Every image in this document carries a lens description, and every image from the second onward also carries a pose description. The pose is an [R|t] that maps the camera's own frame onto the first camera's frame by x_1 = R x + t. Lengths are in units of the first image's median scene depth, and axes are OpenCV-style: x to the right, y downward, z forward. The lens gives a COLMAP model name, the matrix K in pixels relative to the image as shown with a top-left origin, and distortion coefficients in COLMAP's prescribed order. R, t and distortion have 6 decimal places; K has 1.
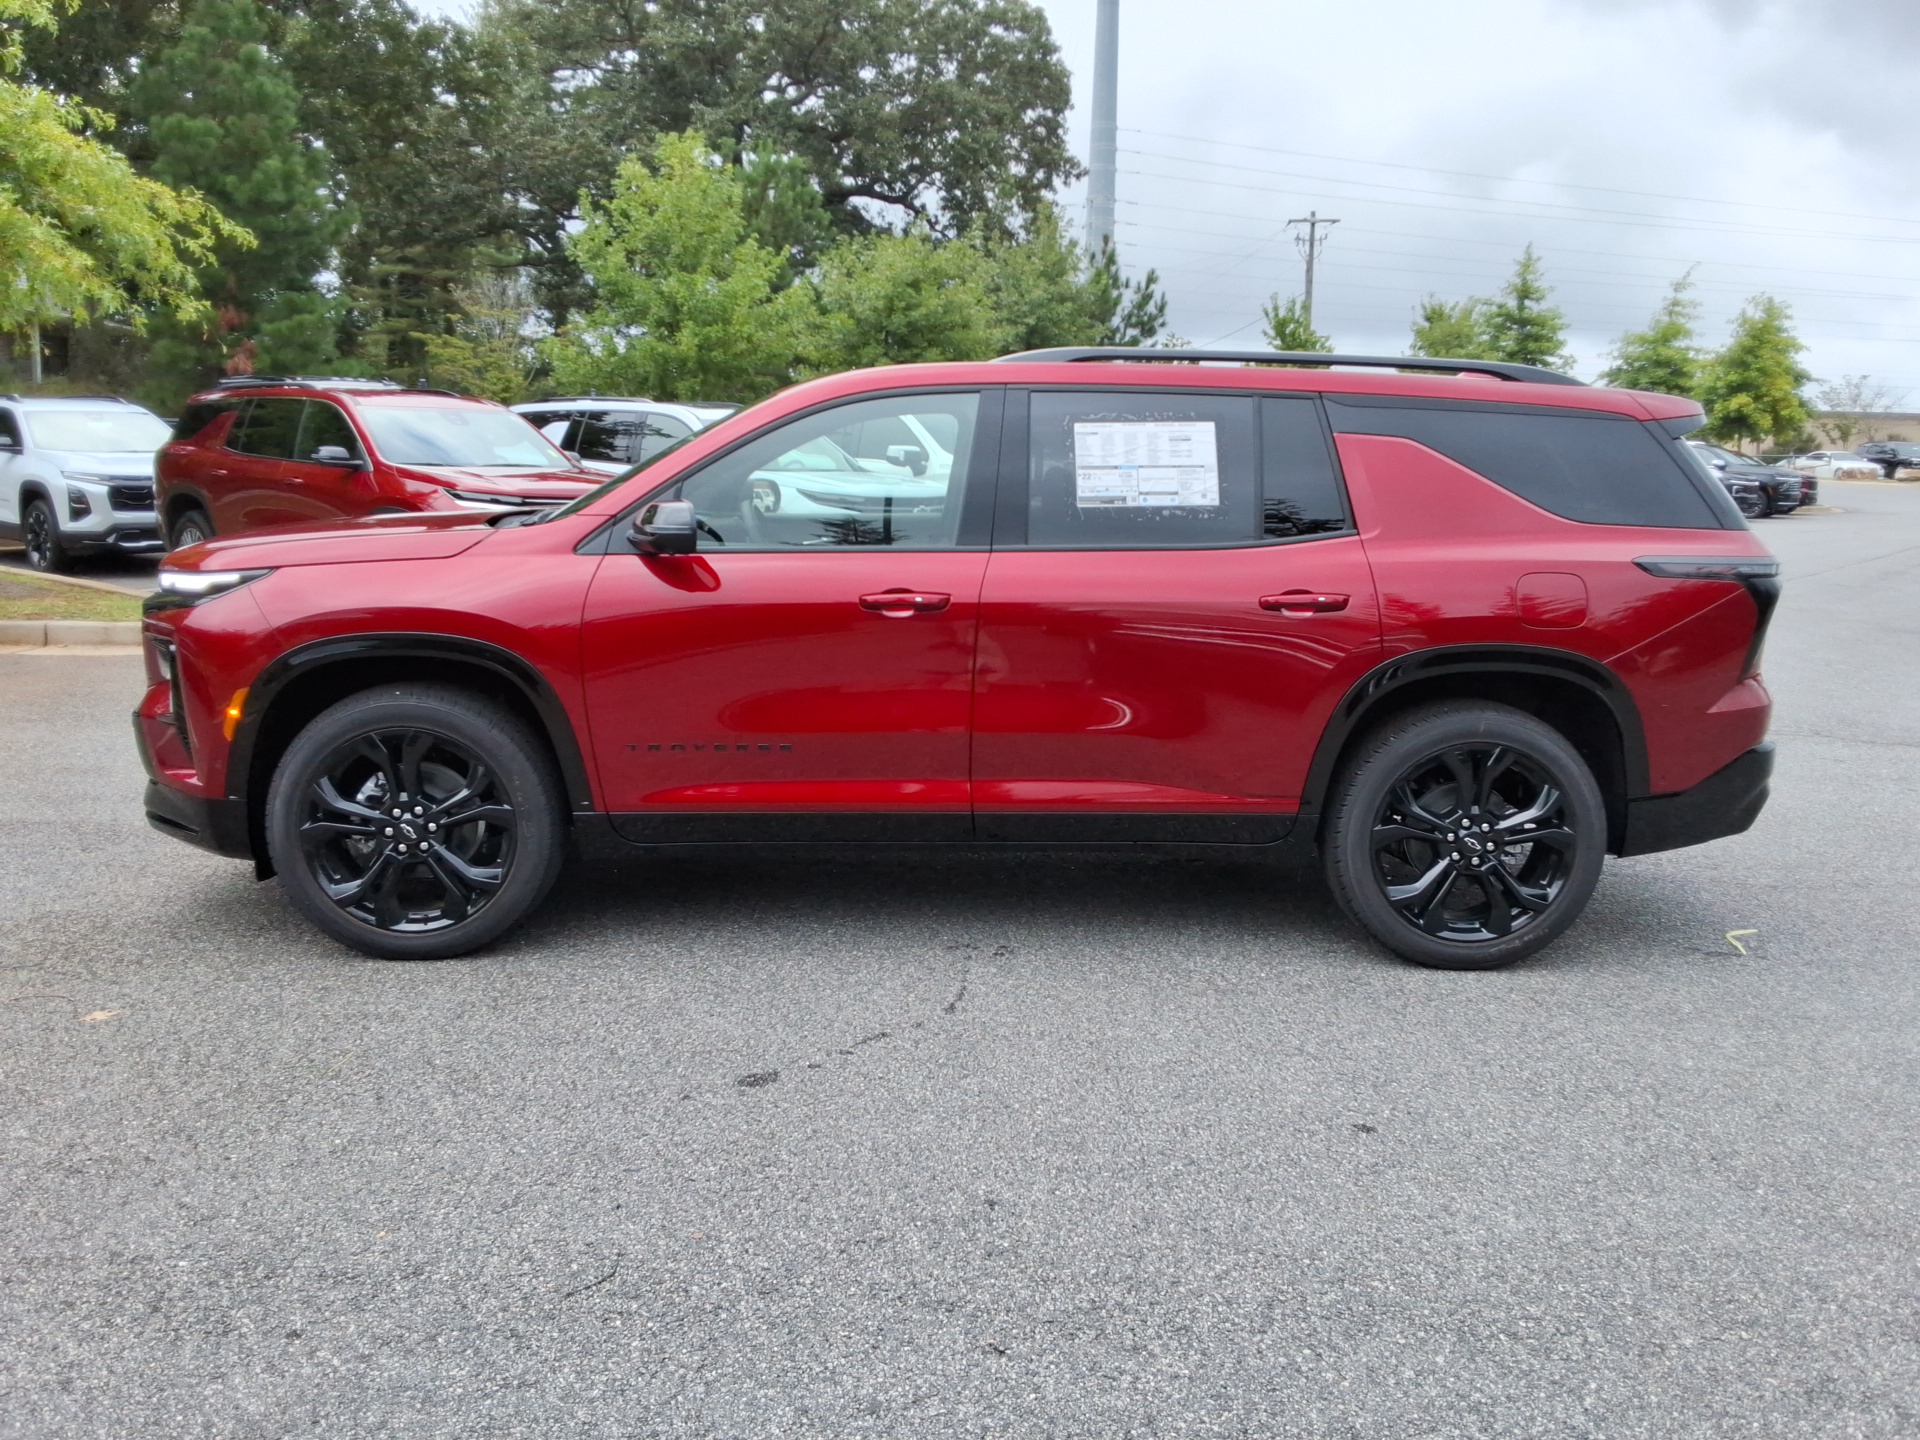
lens RADIAL K [[1524.8, 0, 971.4], [0, 1524.8, 702.5], [0, 0, 1]] dist [0.120914, -0.170202]
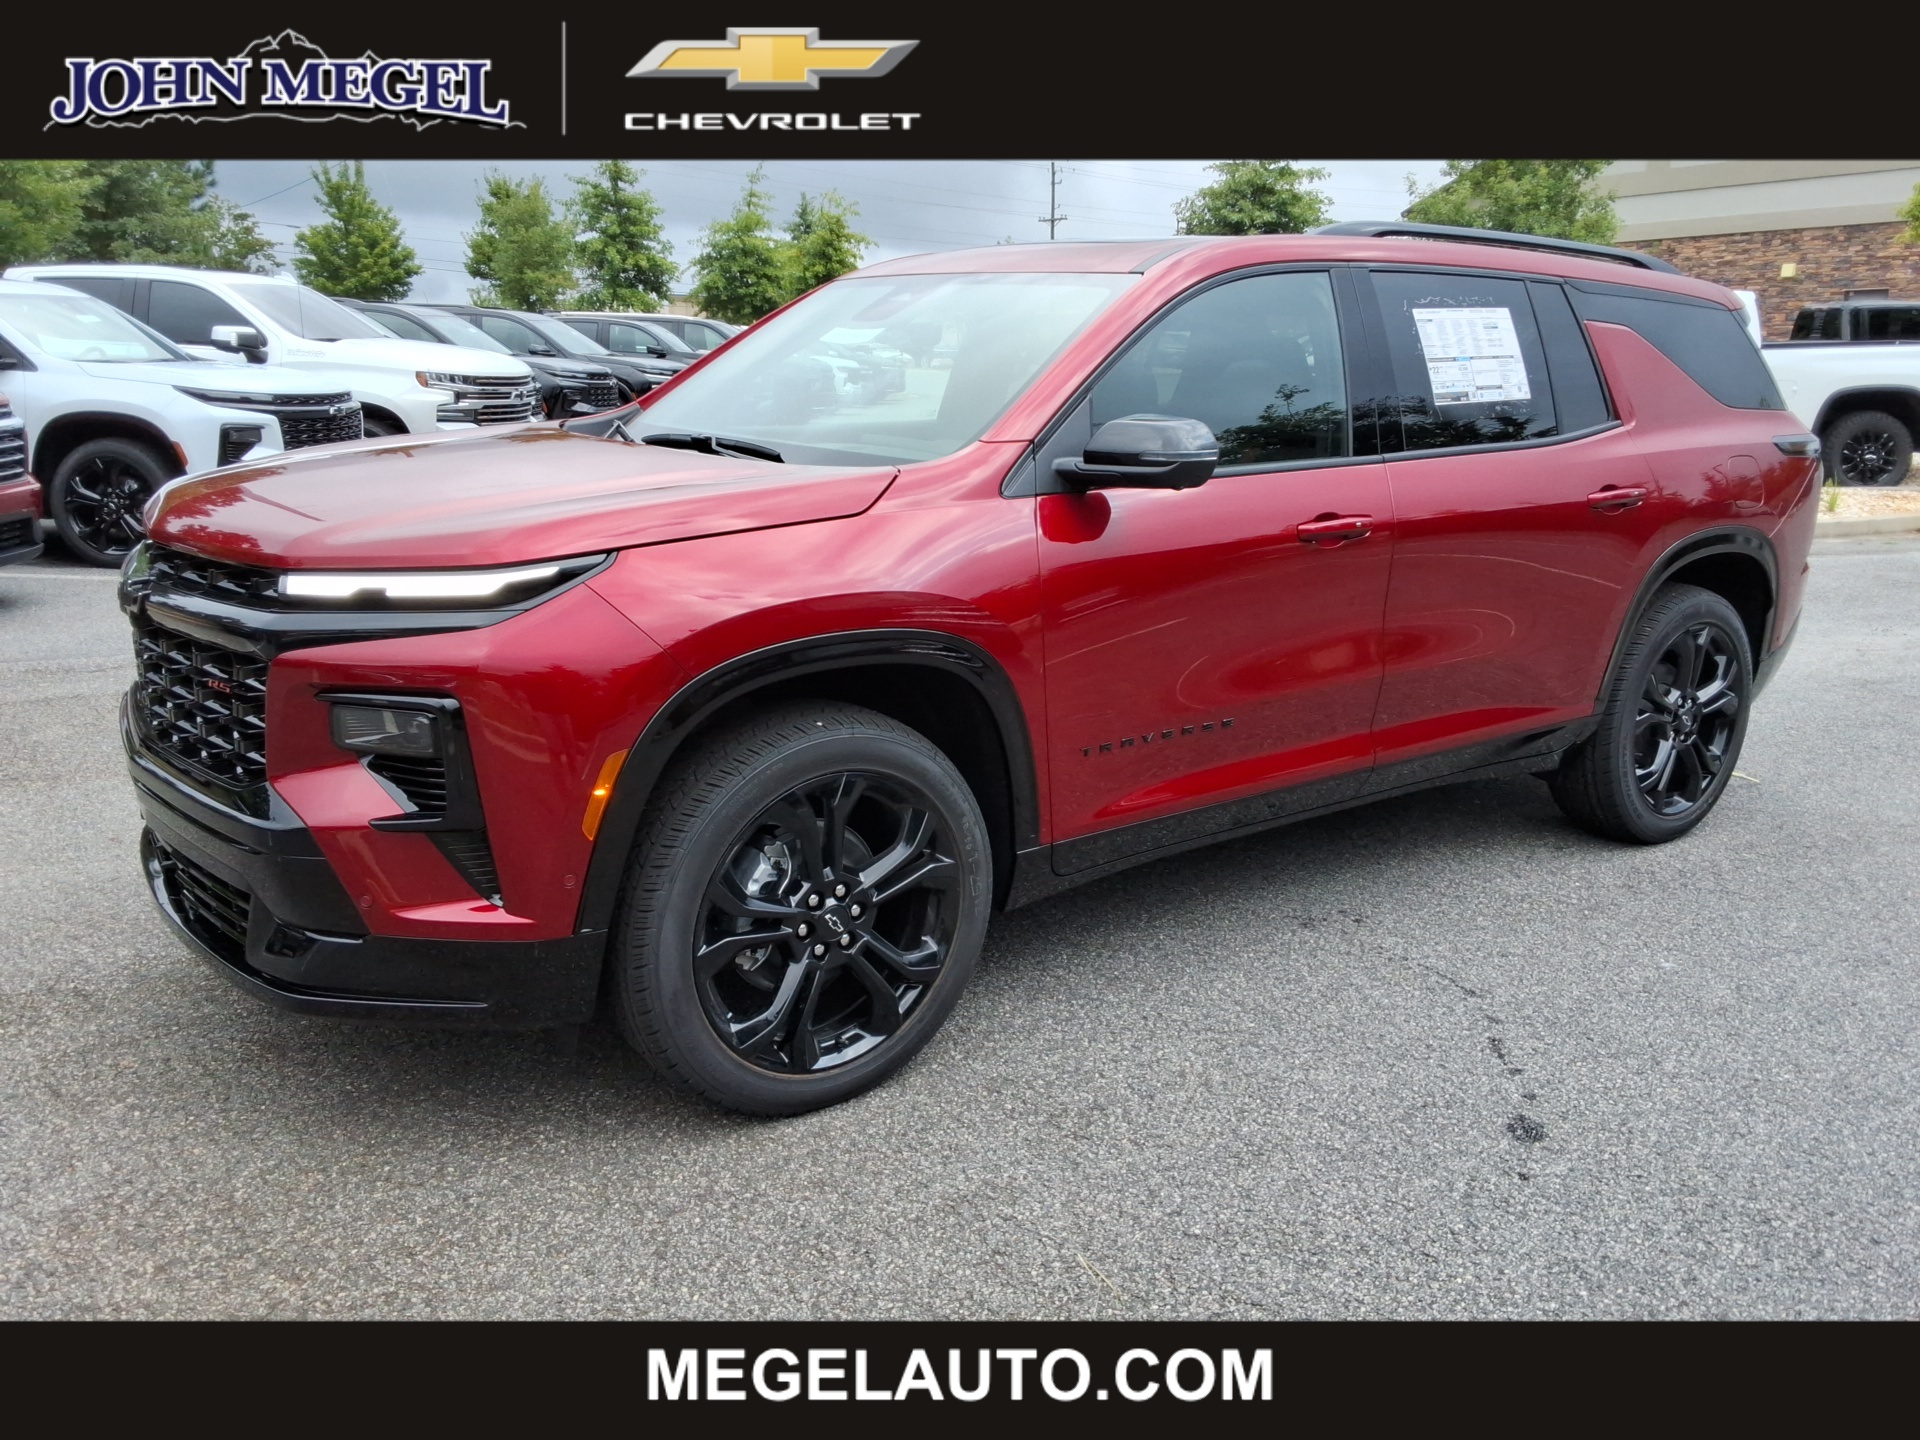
lens RADIAL K [[1537.6, 0, 971.3], [0, 1537.6, 700.1], [0, 0, 1]] dist [0.110592, -0.167995]
pose [[0.823731, -0.133007, 0.551159, -0.661448], [0.094391, 0.990699, 0.098006, -0.072799], [-0.559068, -0.028706, 0.828625, 0.402696]]
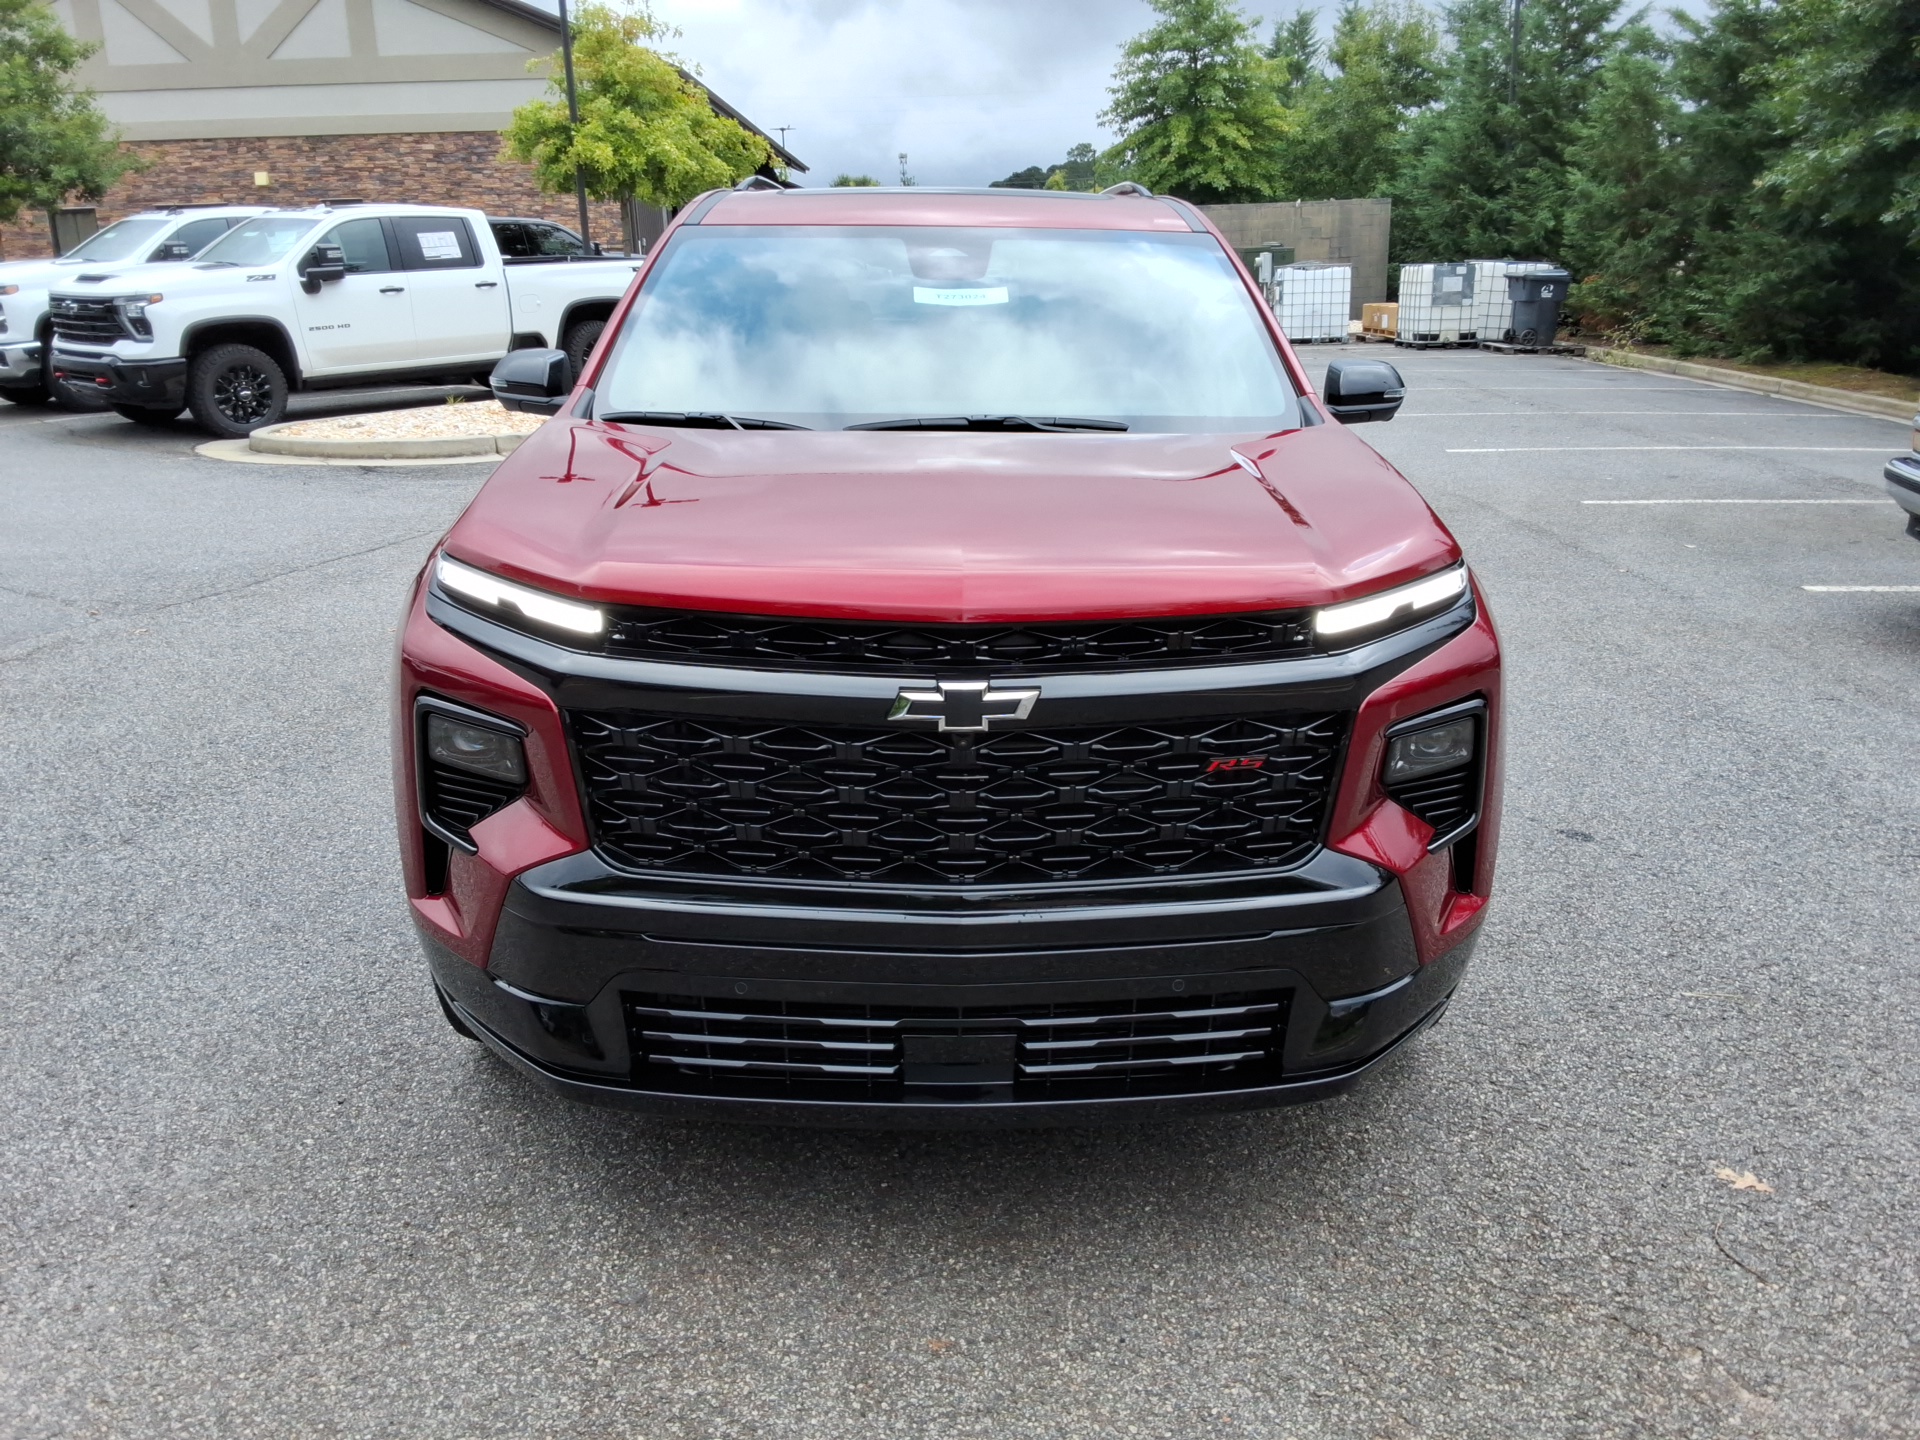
lens RADIAL K [[1537.6, 0, 971.3], [0, 1537.6, 700.1], [0, 0, 1]] dist [0.110592, -0.167995]
pose [[0.022119, -0.289163, 0.957024, -1.044280], [0.165479, 0.945113, 0.281740, -0.222600], [-0.985965, 0.152136, 0.068755, 1.125311]]
